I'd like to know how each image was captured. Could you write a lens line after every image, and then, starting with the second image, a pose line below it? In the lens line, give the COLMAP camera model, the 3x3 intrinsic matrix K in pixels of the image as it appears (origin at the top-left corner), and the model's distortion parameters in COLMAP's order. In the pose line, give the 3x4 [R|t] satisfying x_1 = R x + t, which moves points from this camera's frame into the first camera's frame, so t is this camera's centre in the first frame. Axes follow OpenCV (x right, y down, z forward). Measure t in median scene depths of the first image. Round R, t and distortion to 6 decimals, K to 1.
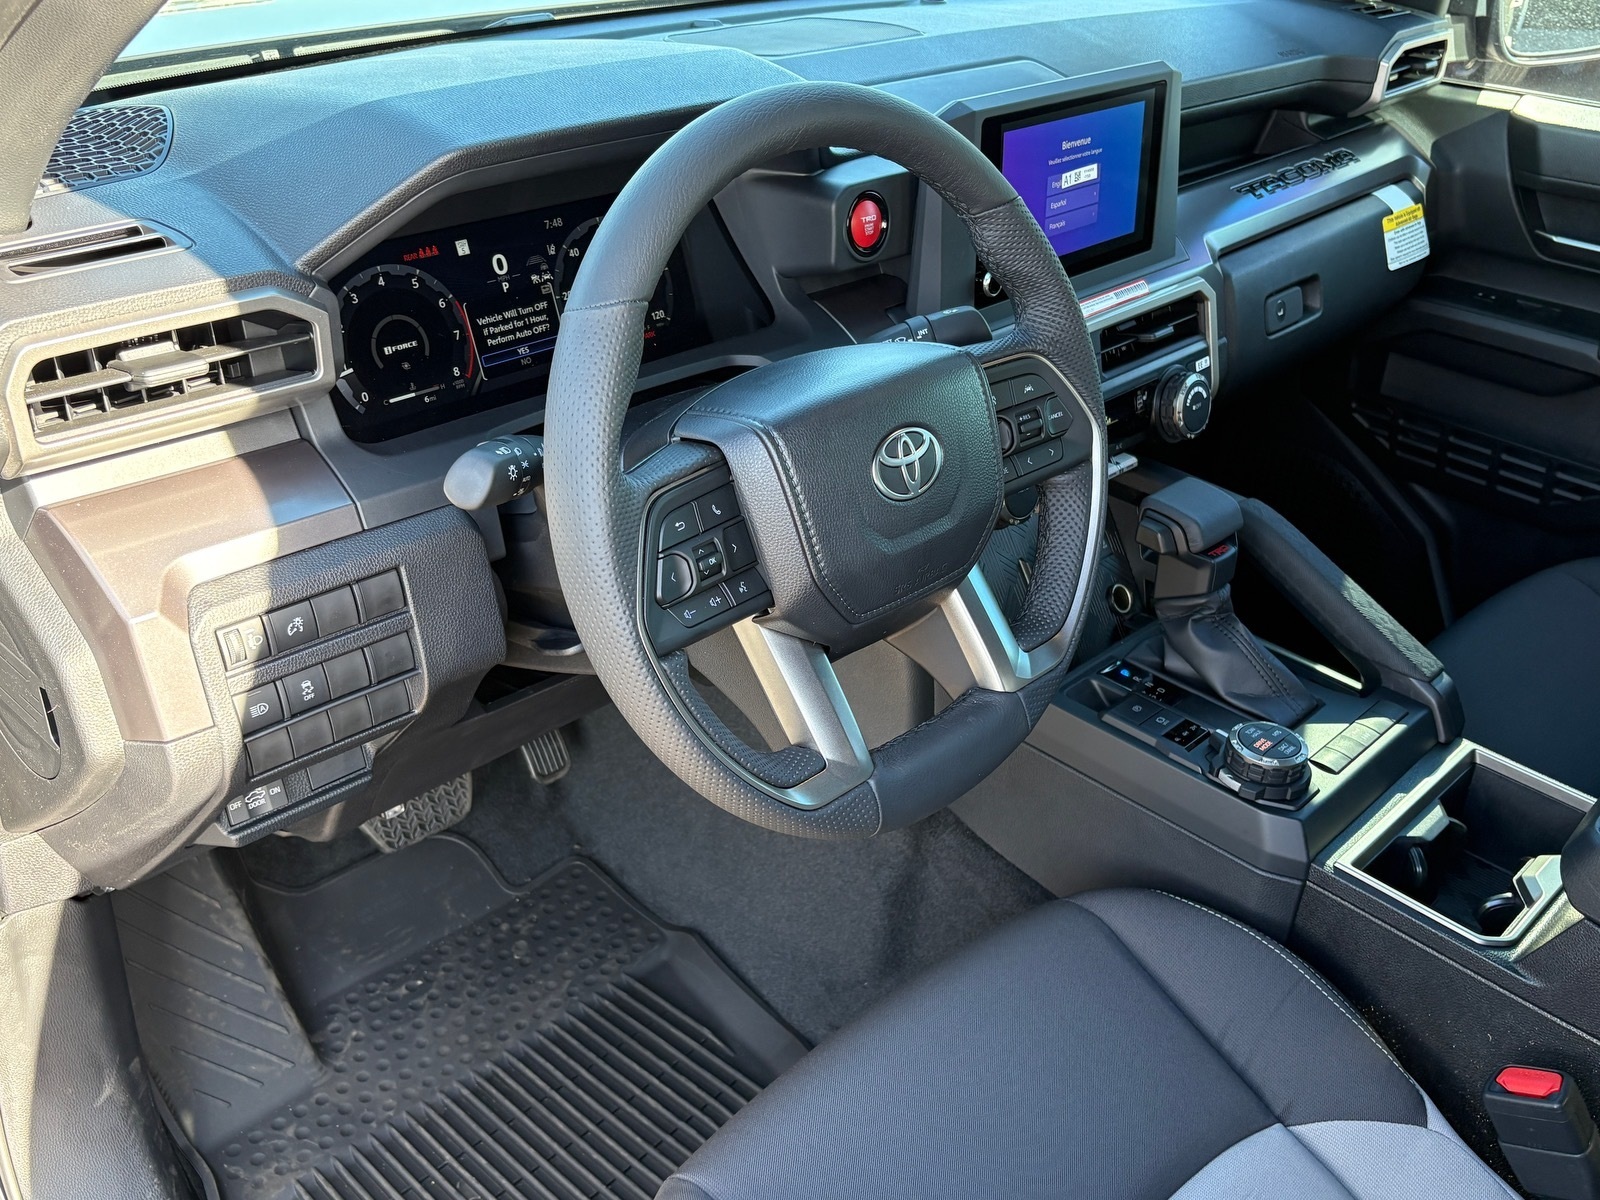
lens RADIAL K [[1510.0, 0, 794.3], [0, 1510.0, 602.5], [0, 0, 1]] dist [0.050712, -0.146685]
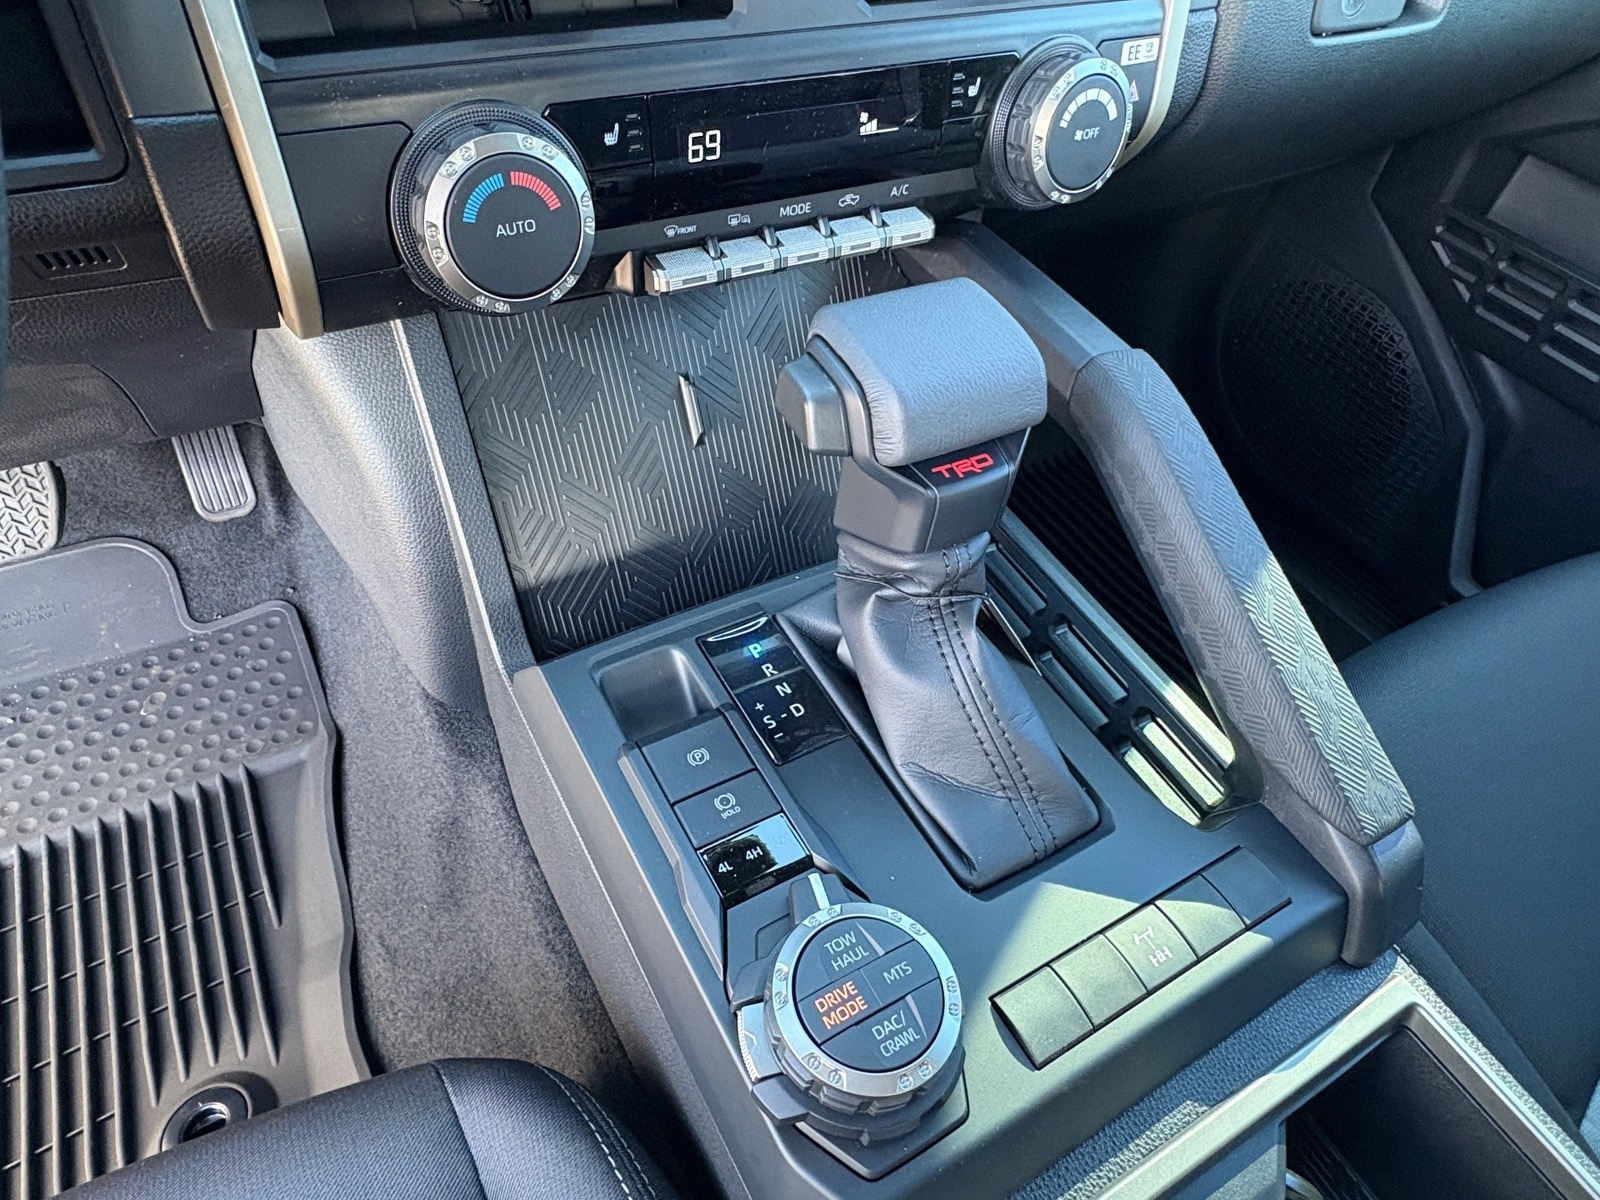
lens RADIAL K [[958.4, 0, 772.0], [0, 958.4, 590.9], [0, 0, 1]] dist [-0.002848, -0.000626]
pose [[0.958104, 0.240349, -0.155785, 0.279949], [-0.186427, 0.936225, 0.297871, -0.072344], [0.217443, -0.256349, 0.941809, 0.725056]]
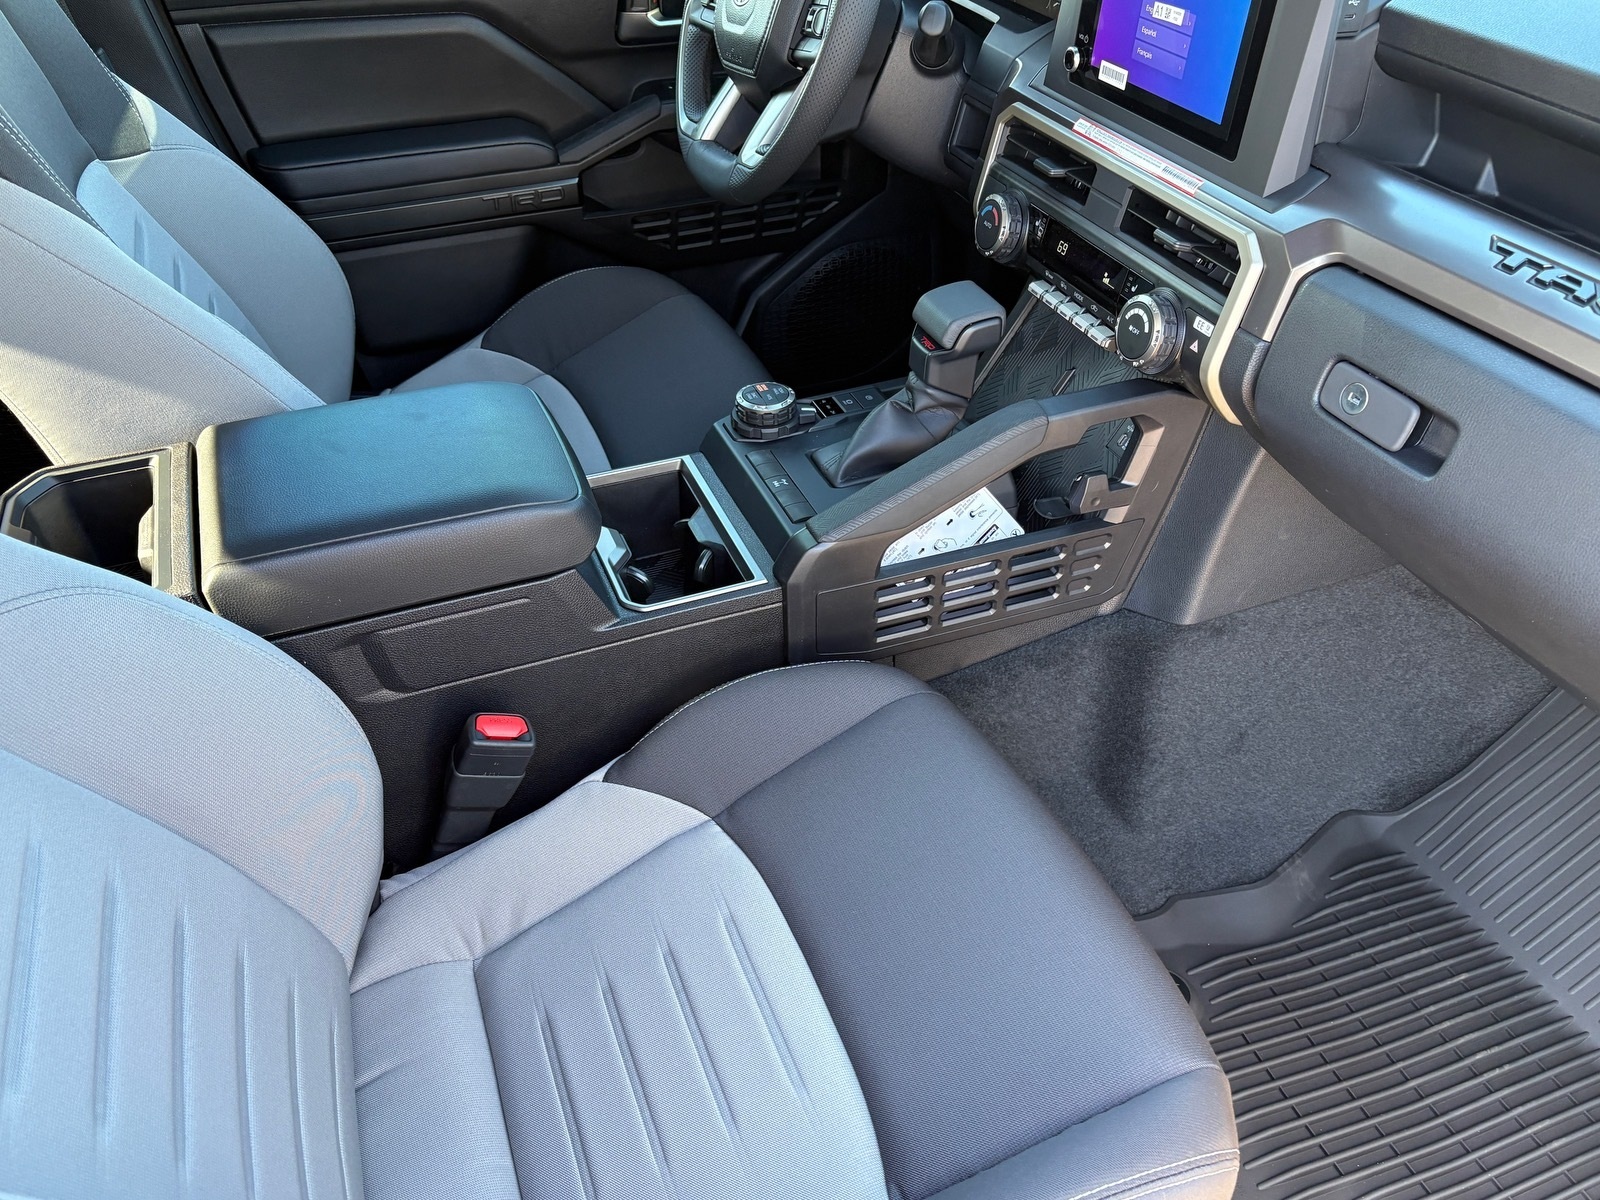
lens RADIAL K [[1321.6, 0, 801.6], [0, 1321.6, 623.9], [0, 0, 1]] dist [-0.083867, 0.160681]
pose [[-0.424649, 0.520443, -0.740818, 1.134386], [-0.455272, 0.584522, 0.671611, -0.513620], [0.782560, 0.622473, -0.011273, 1.068518]]
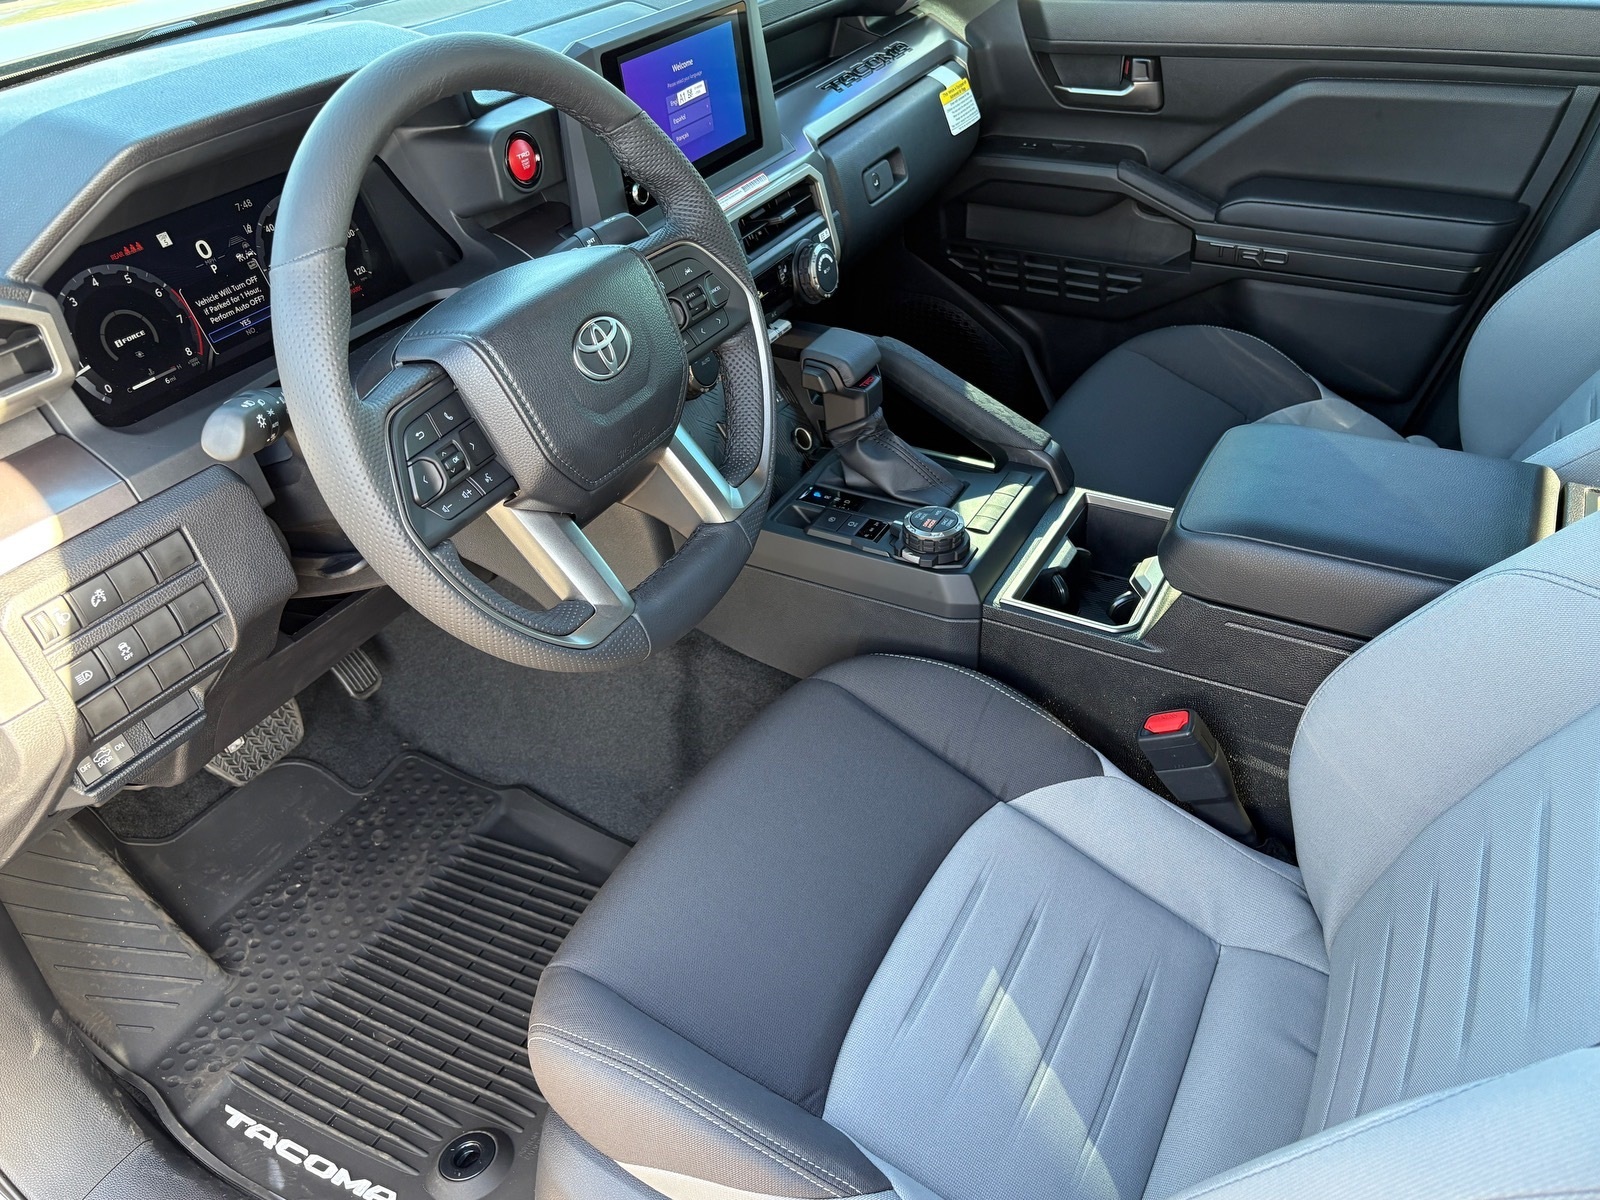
lens RADIAL K [[1253.4, 0, 803.5], [0, 1253.4, 603.2], [0, 0, 1]] dist [0.002218, 0.009329]
pose [[0.956387, -0.229710, 0.180436, 0.001692], [0.212552, 0.970991, 0.109535, 0.019619], [-0.200363, -0.066405, 0.977469, -0.010555]]
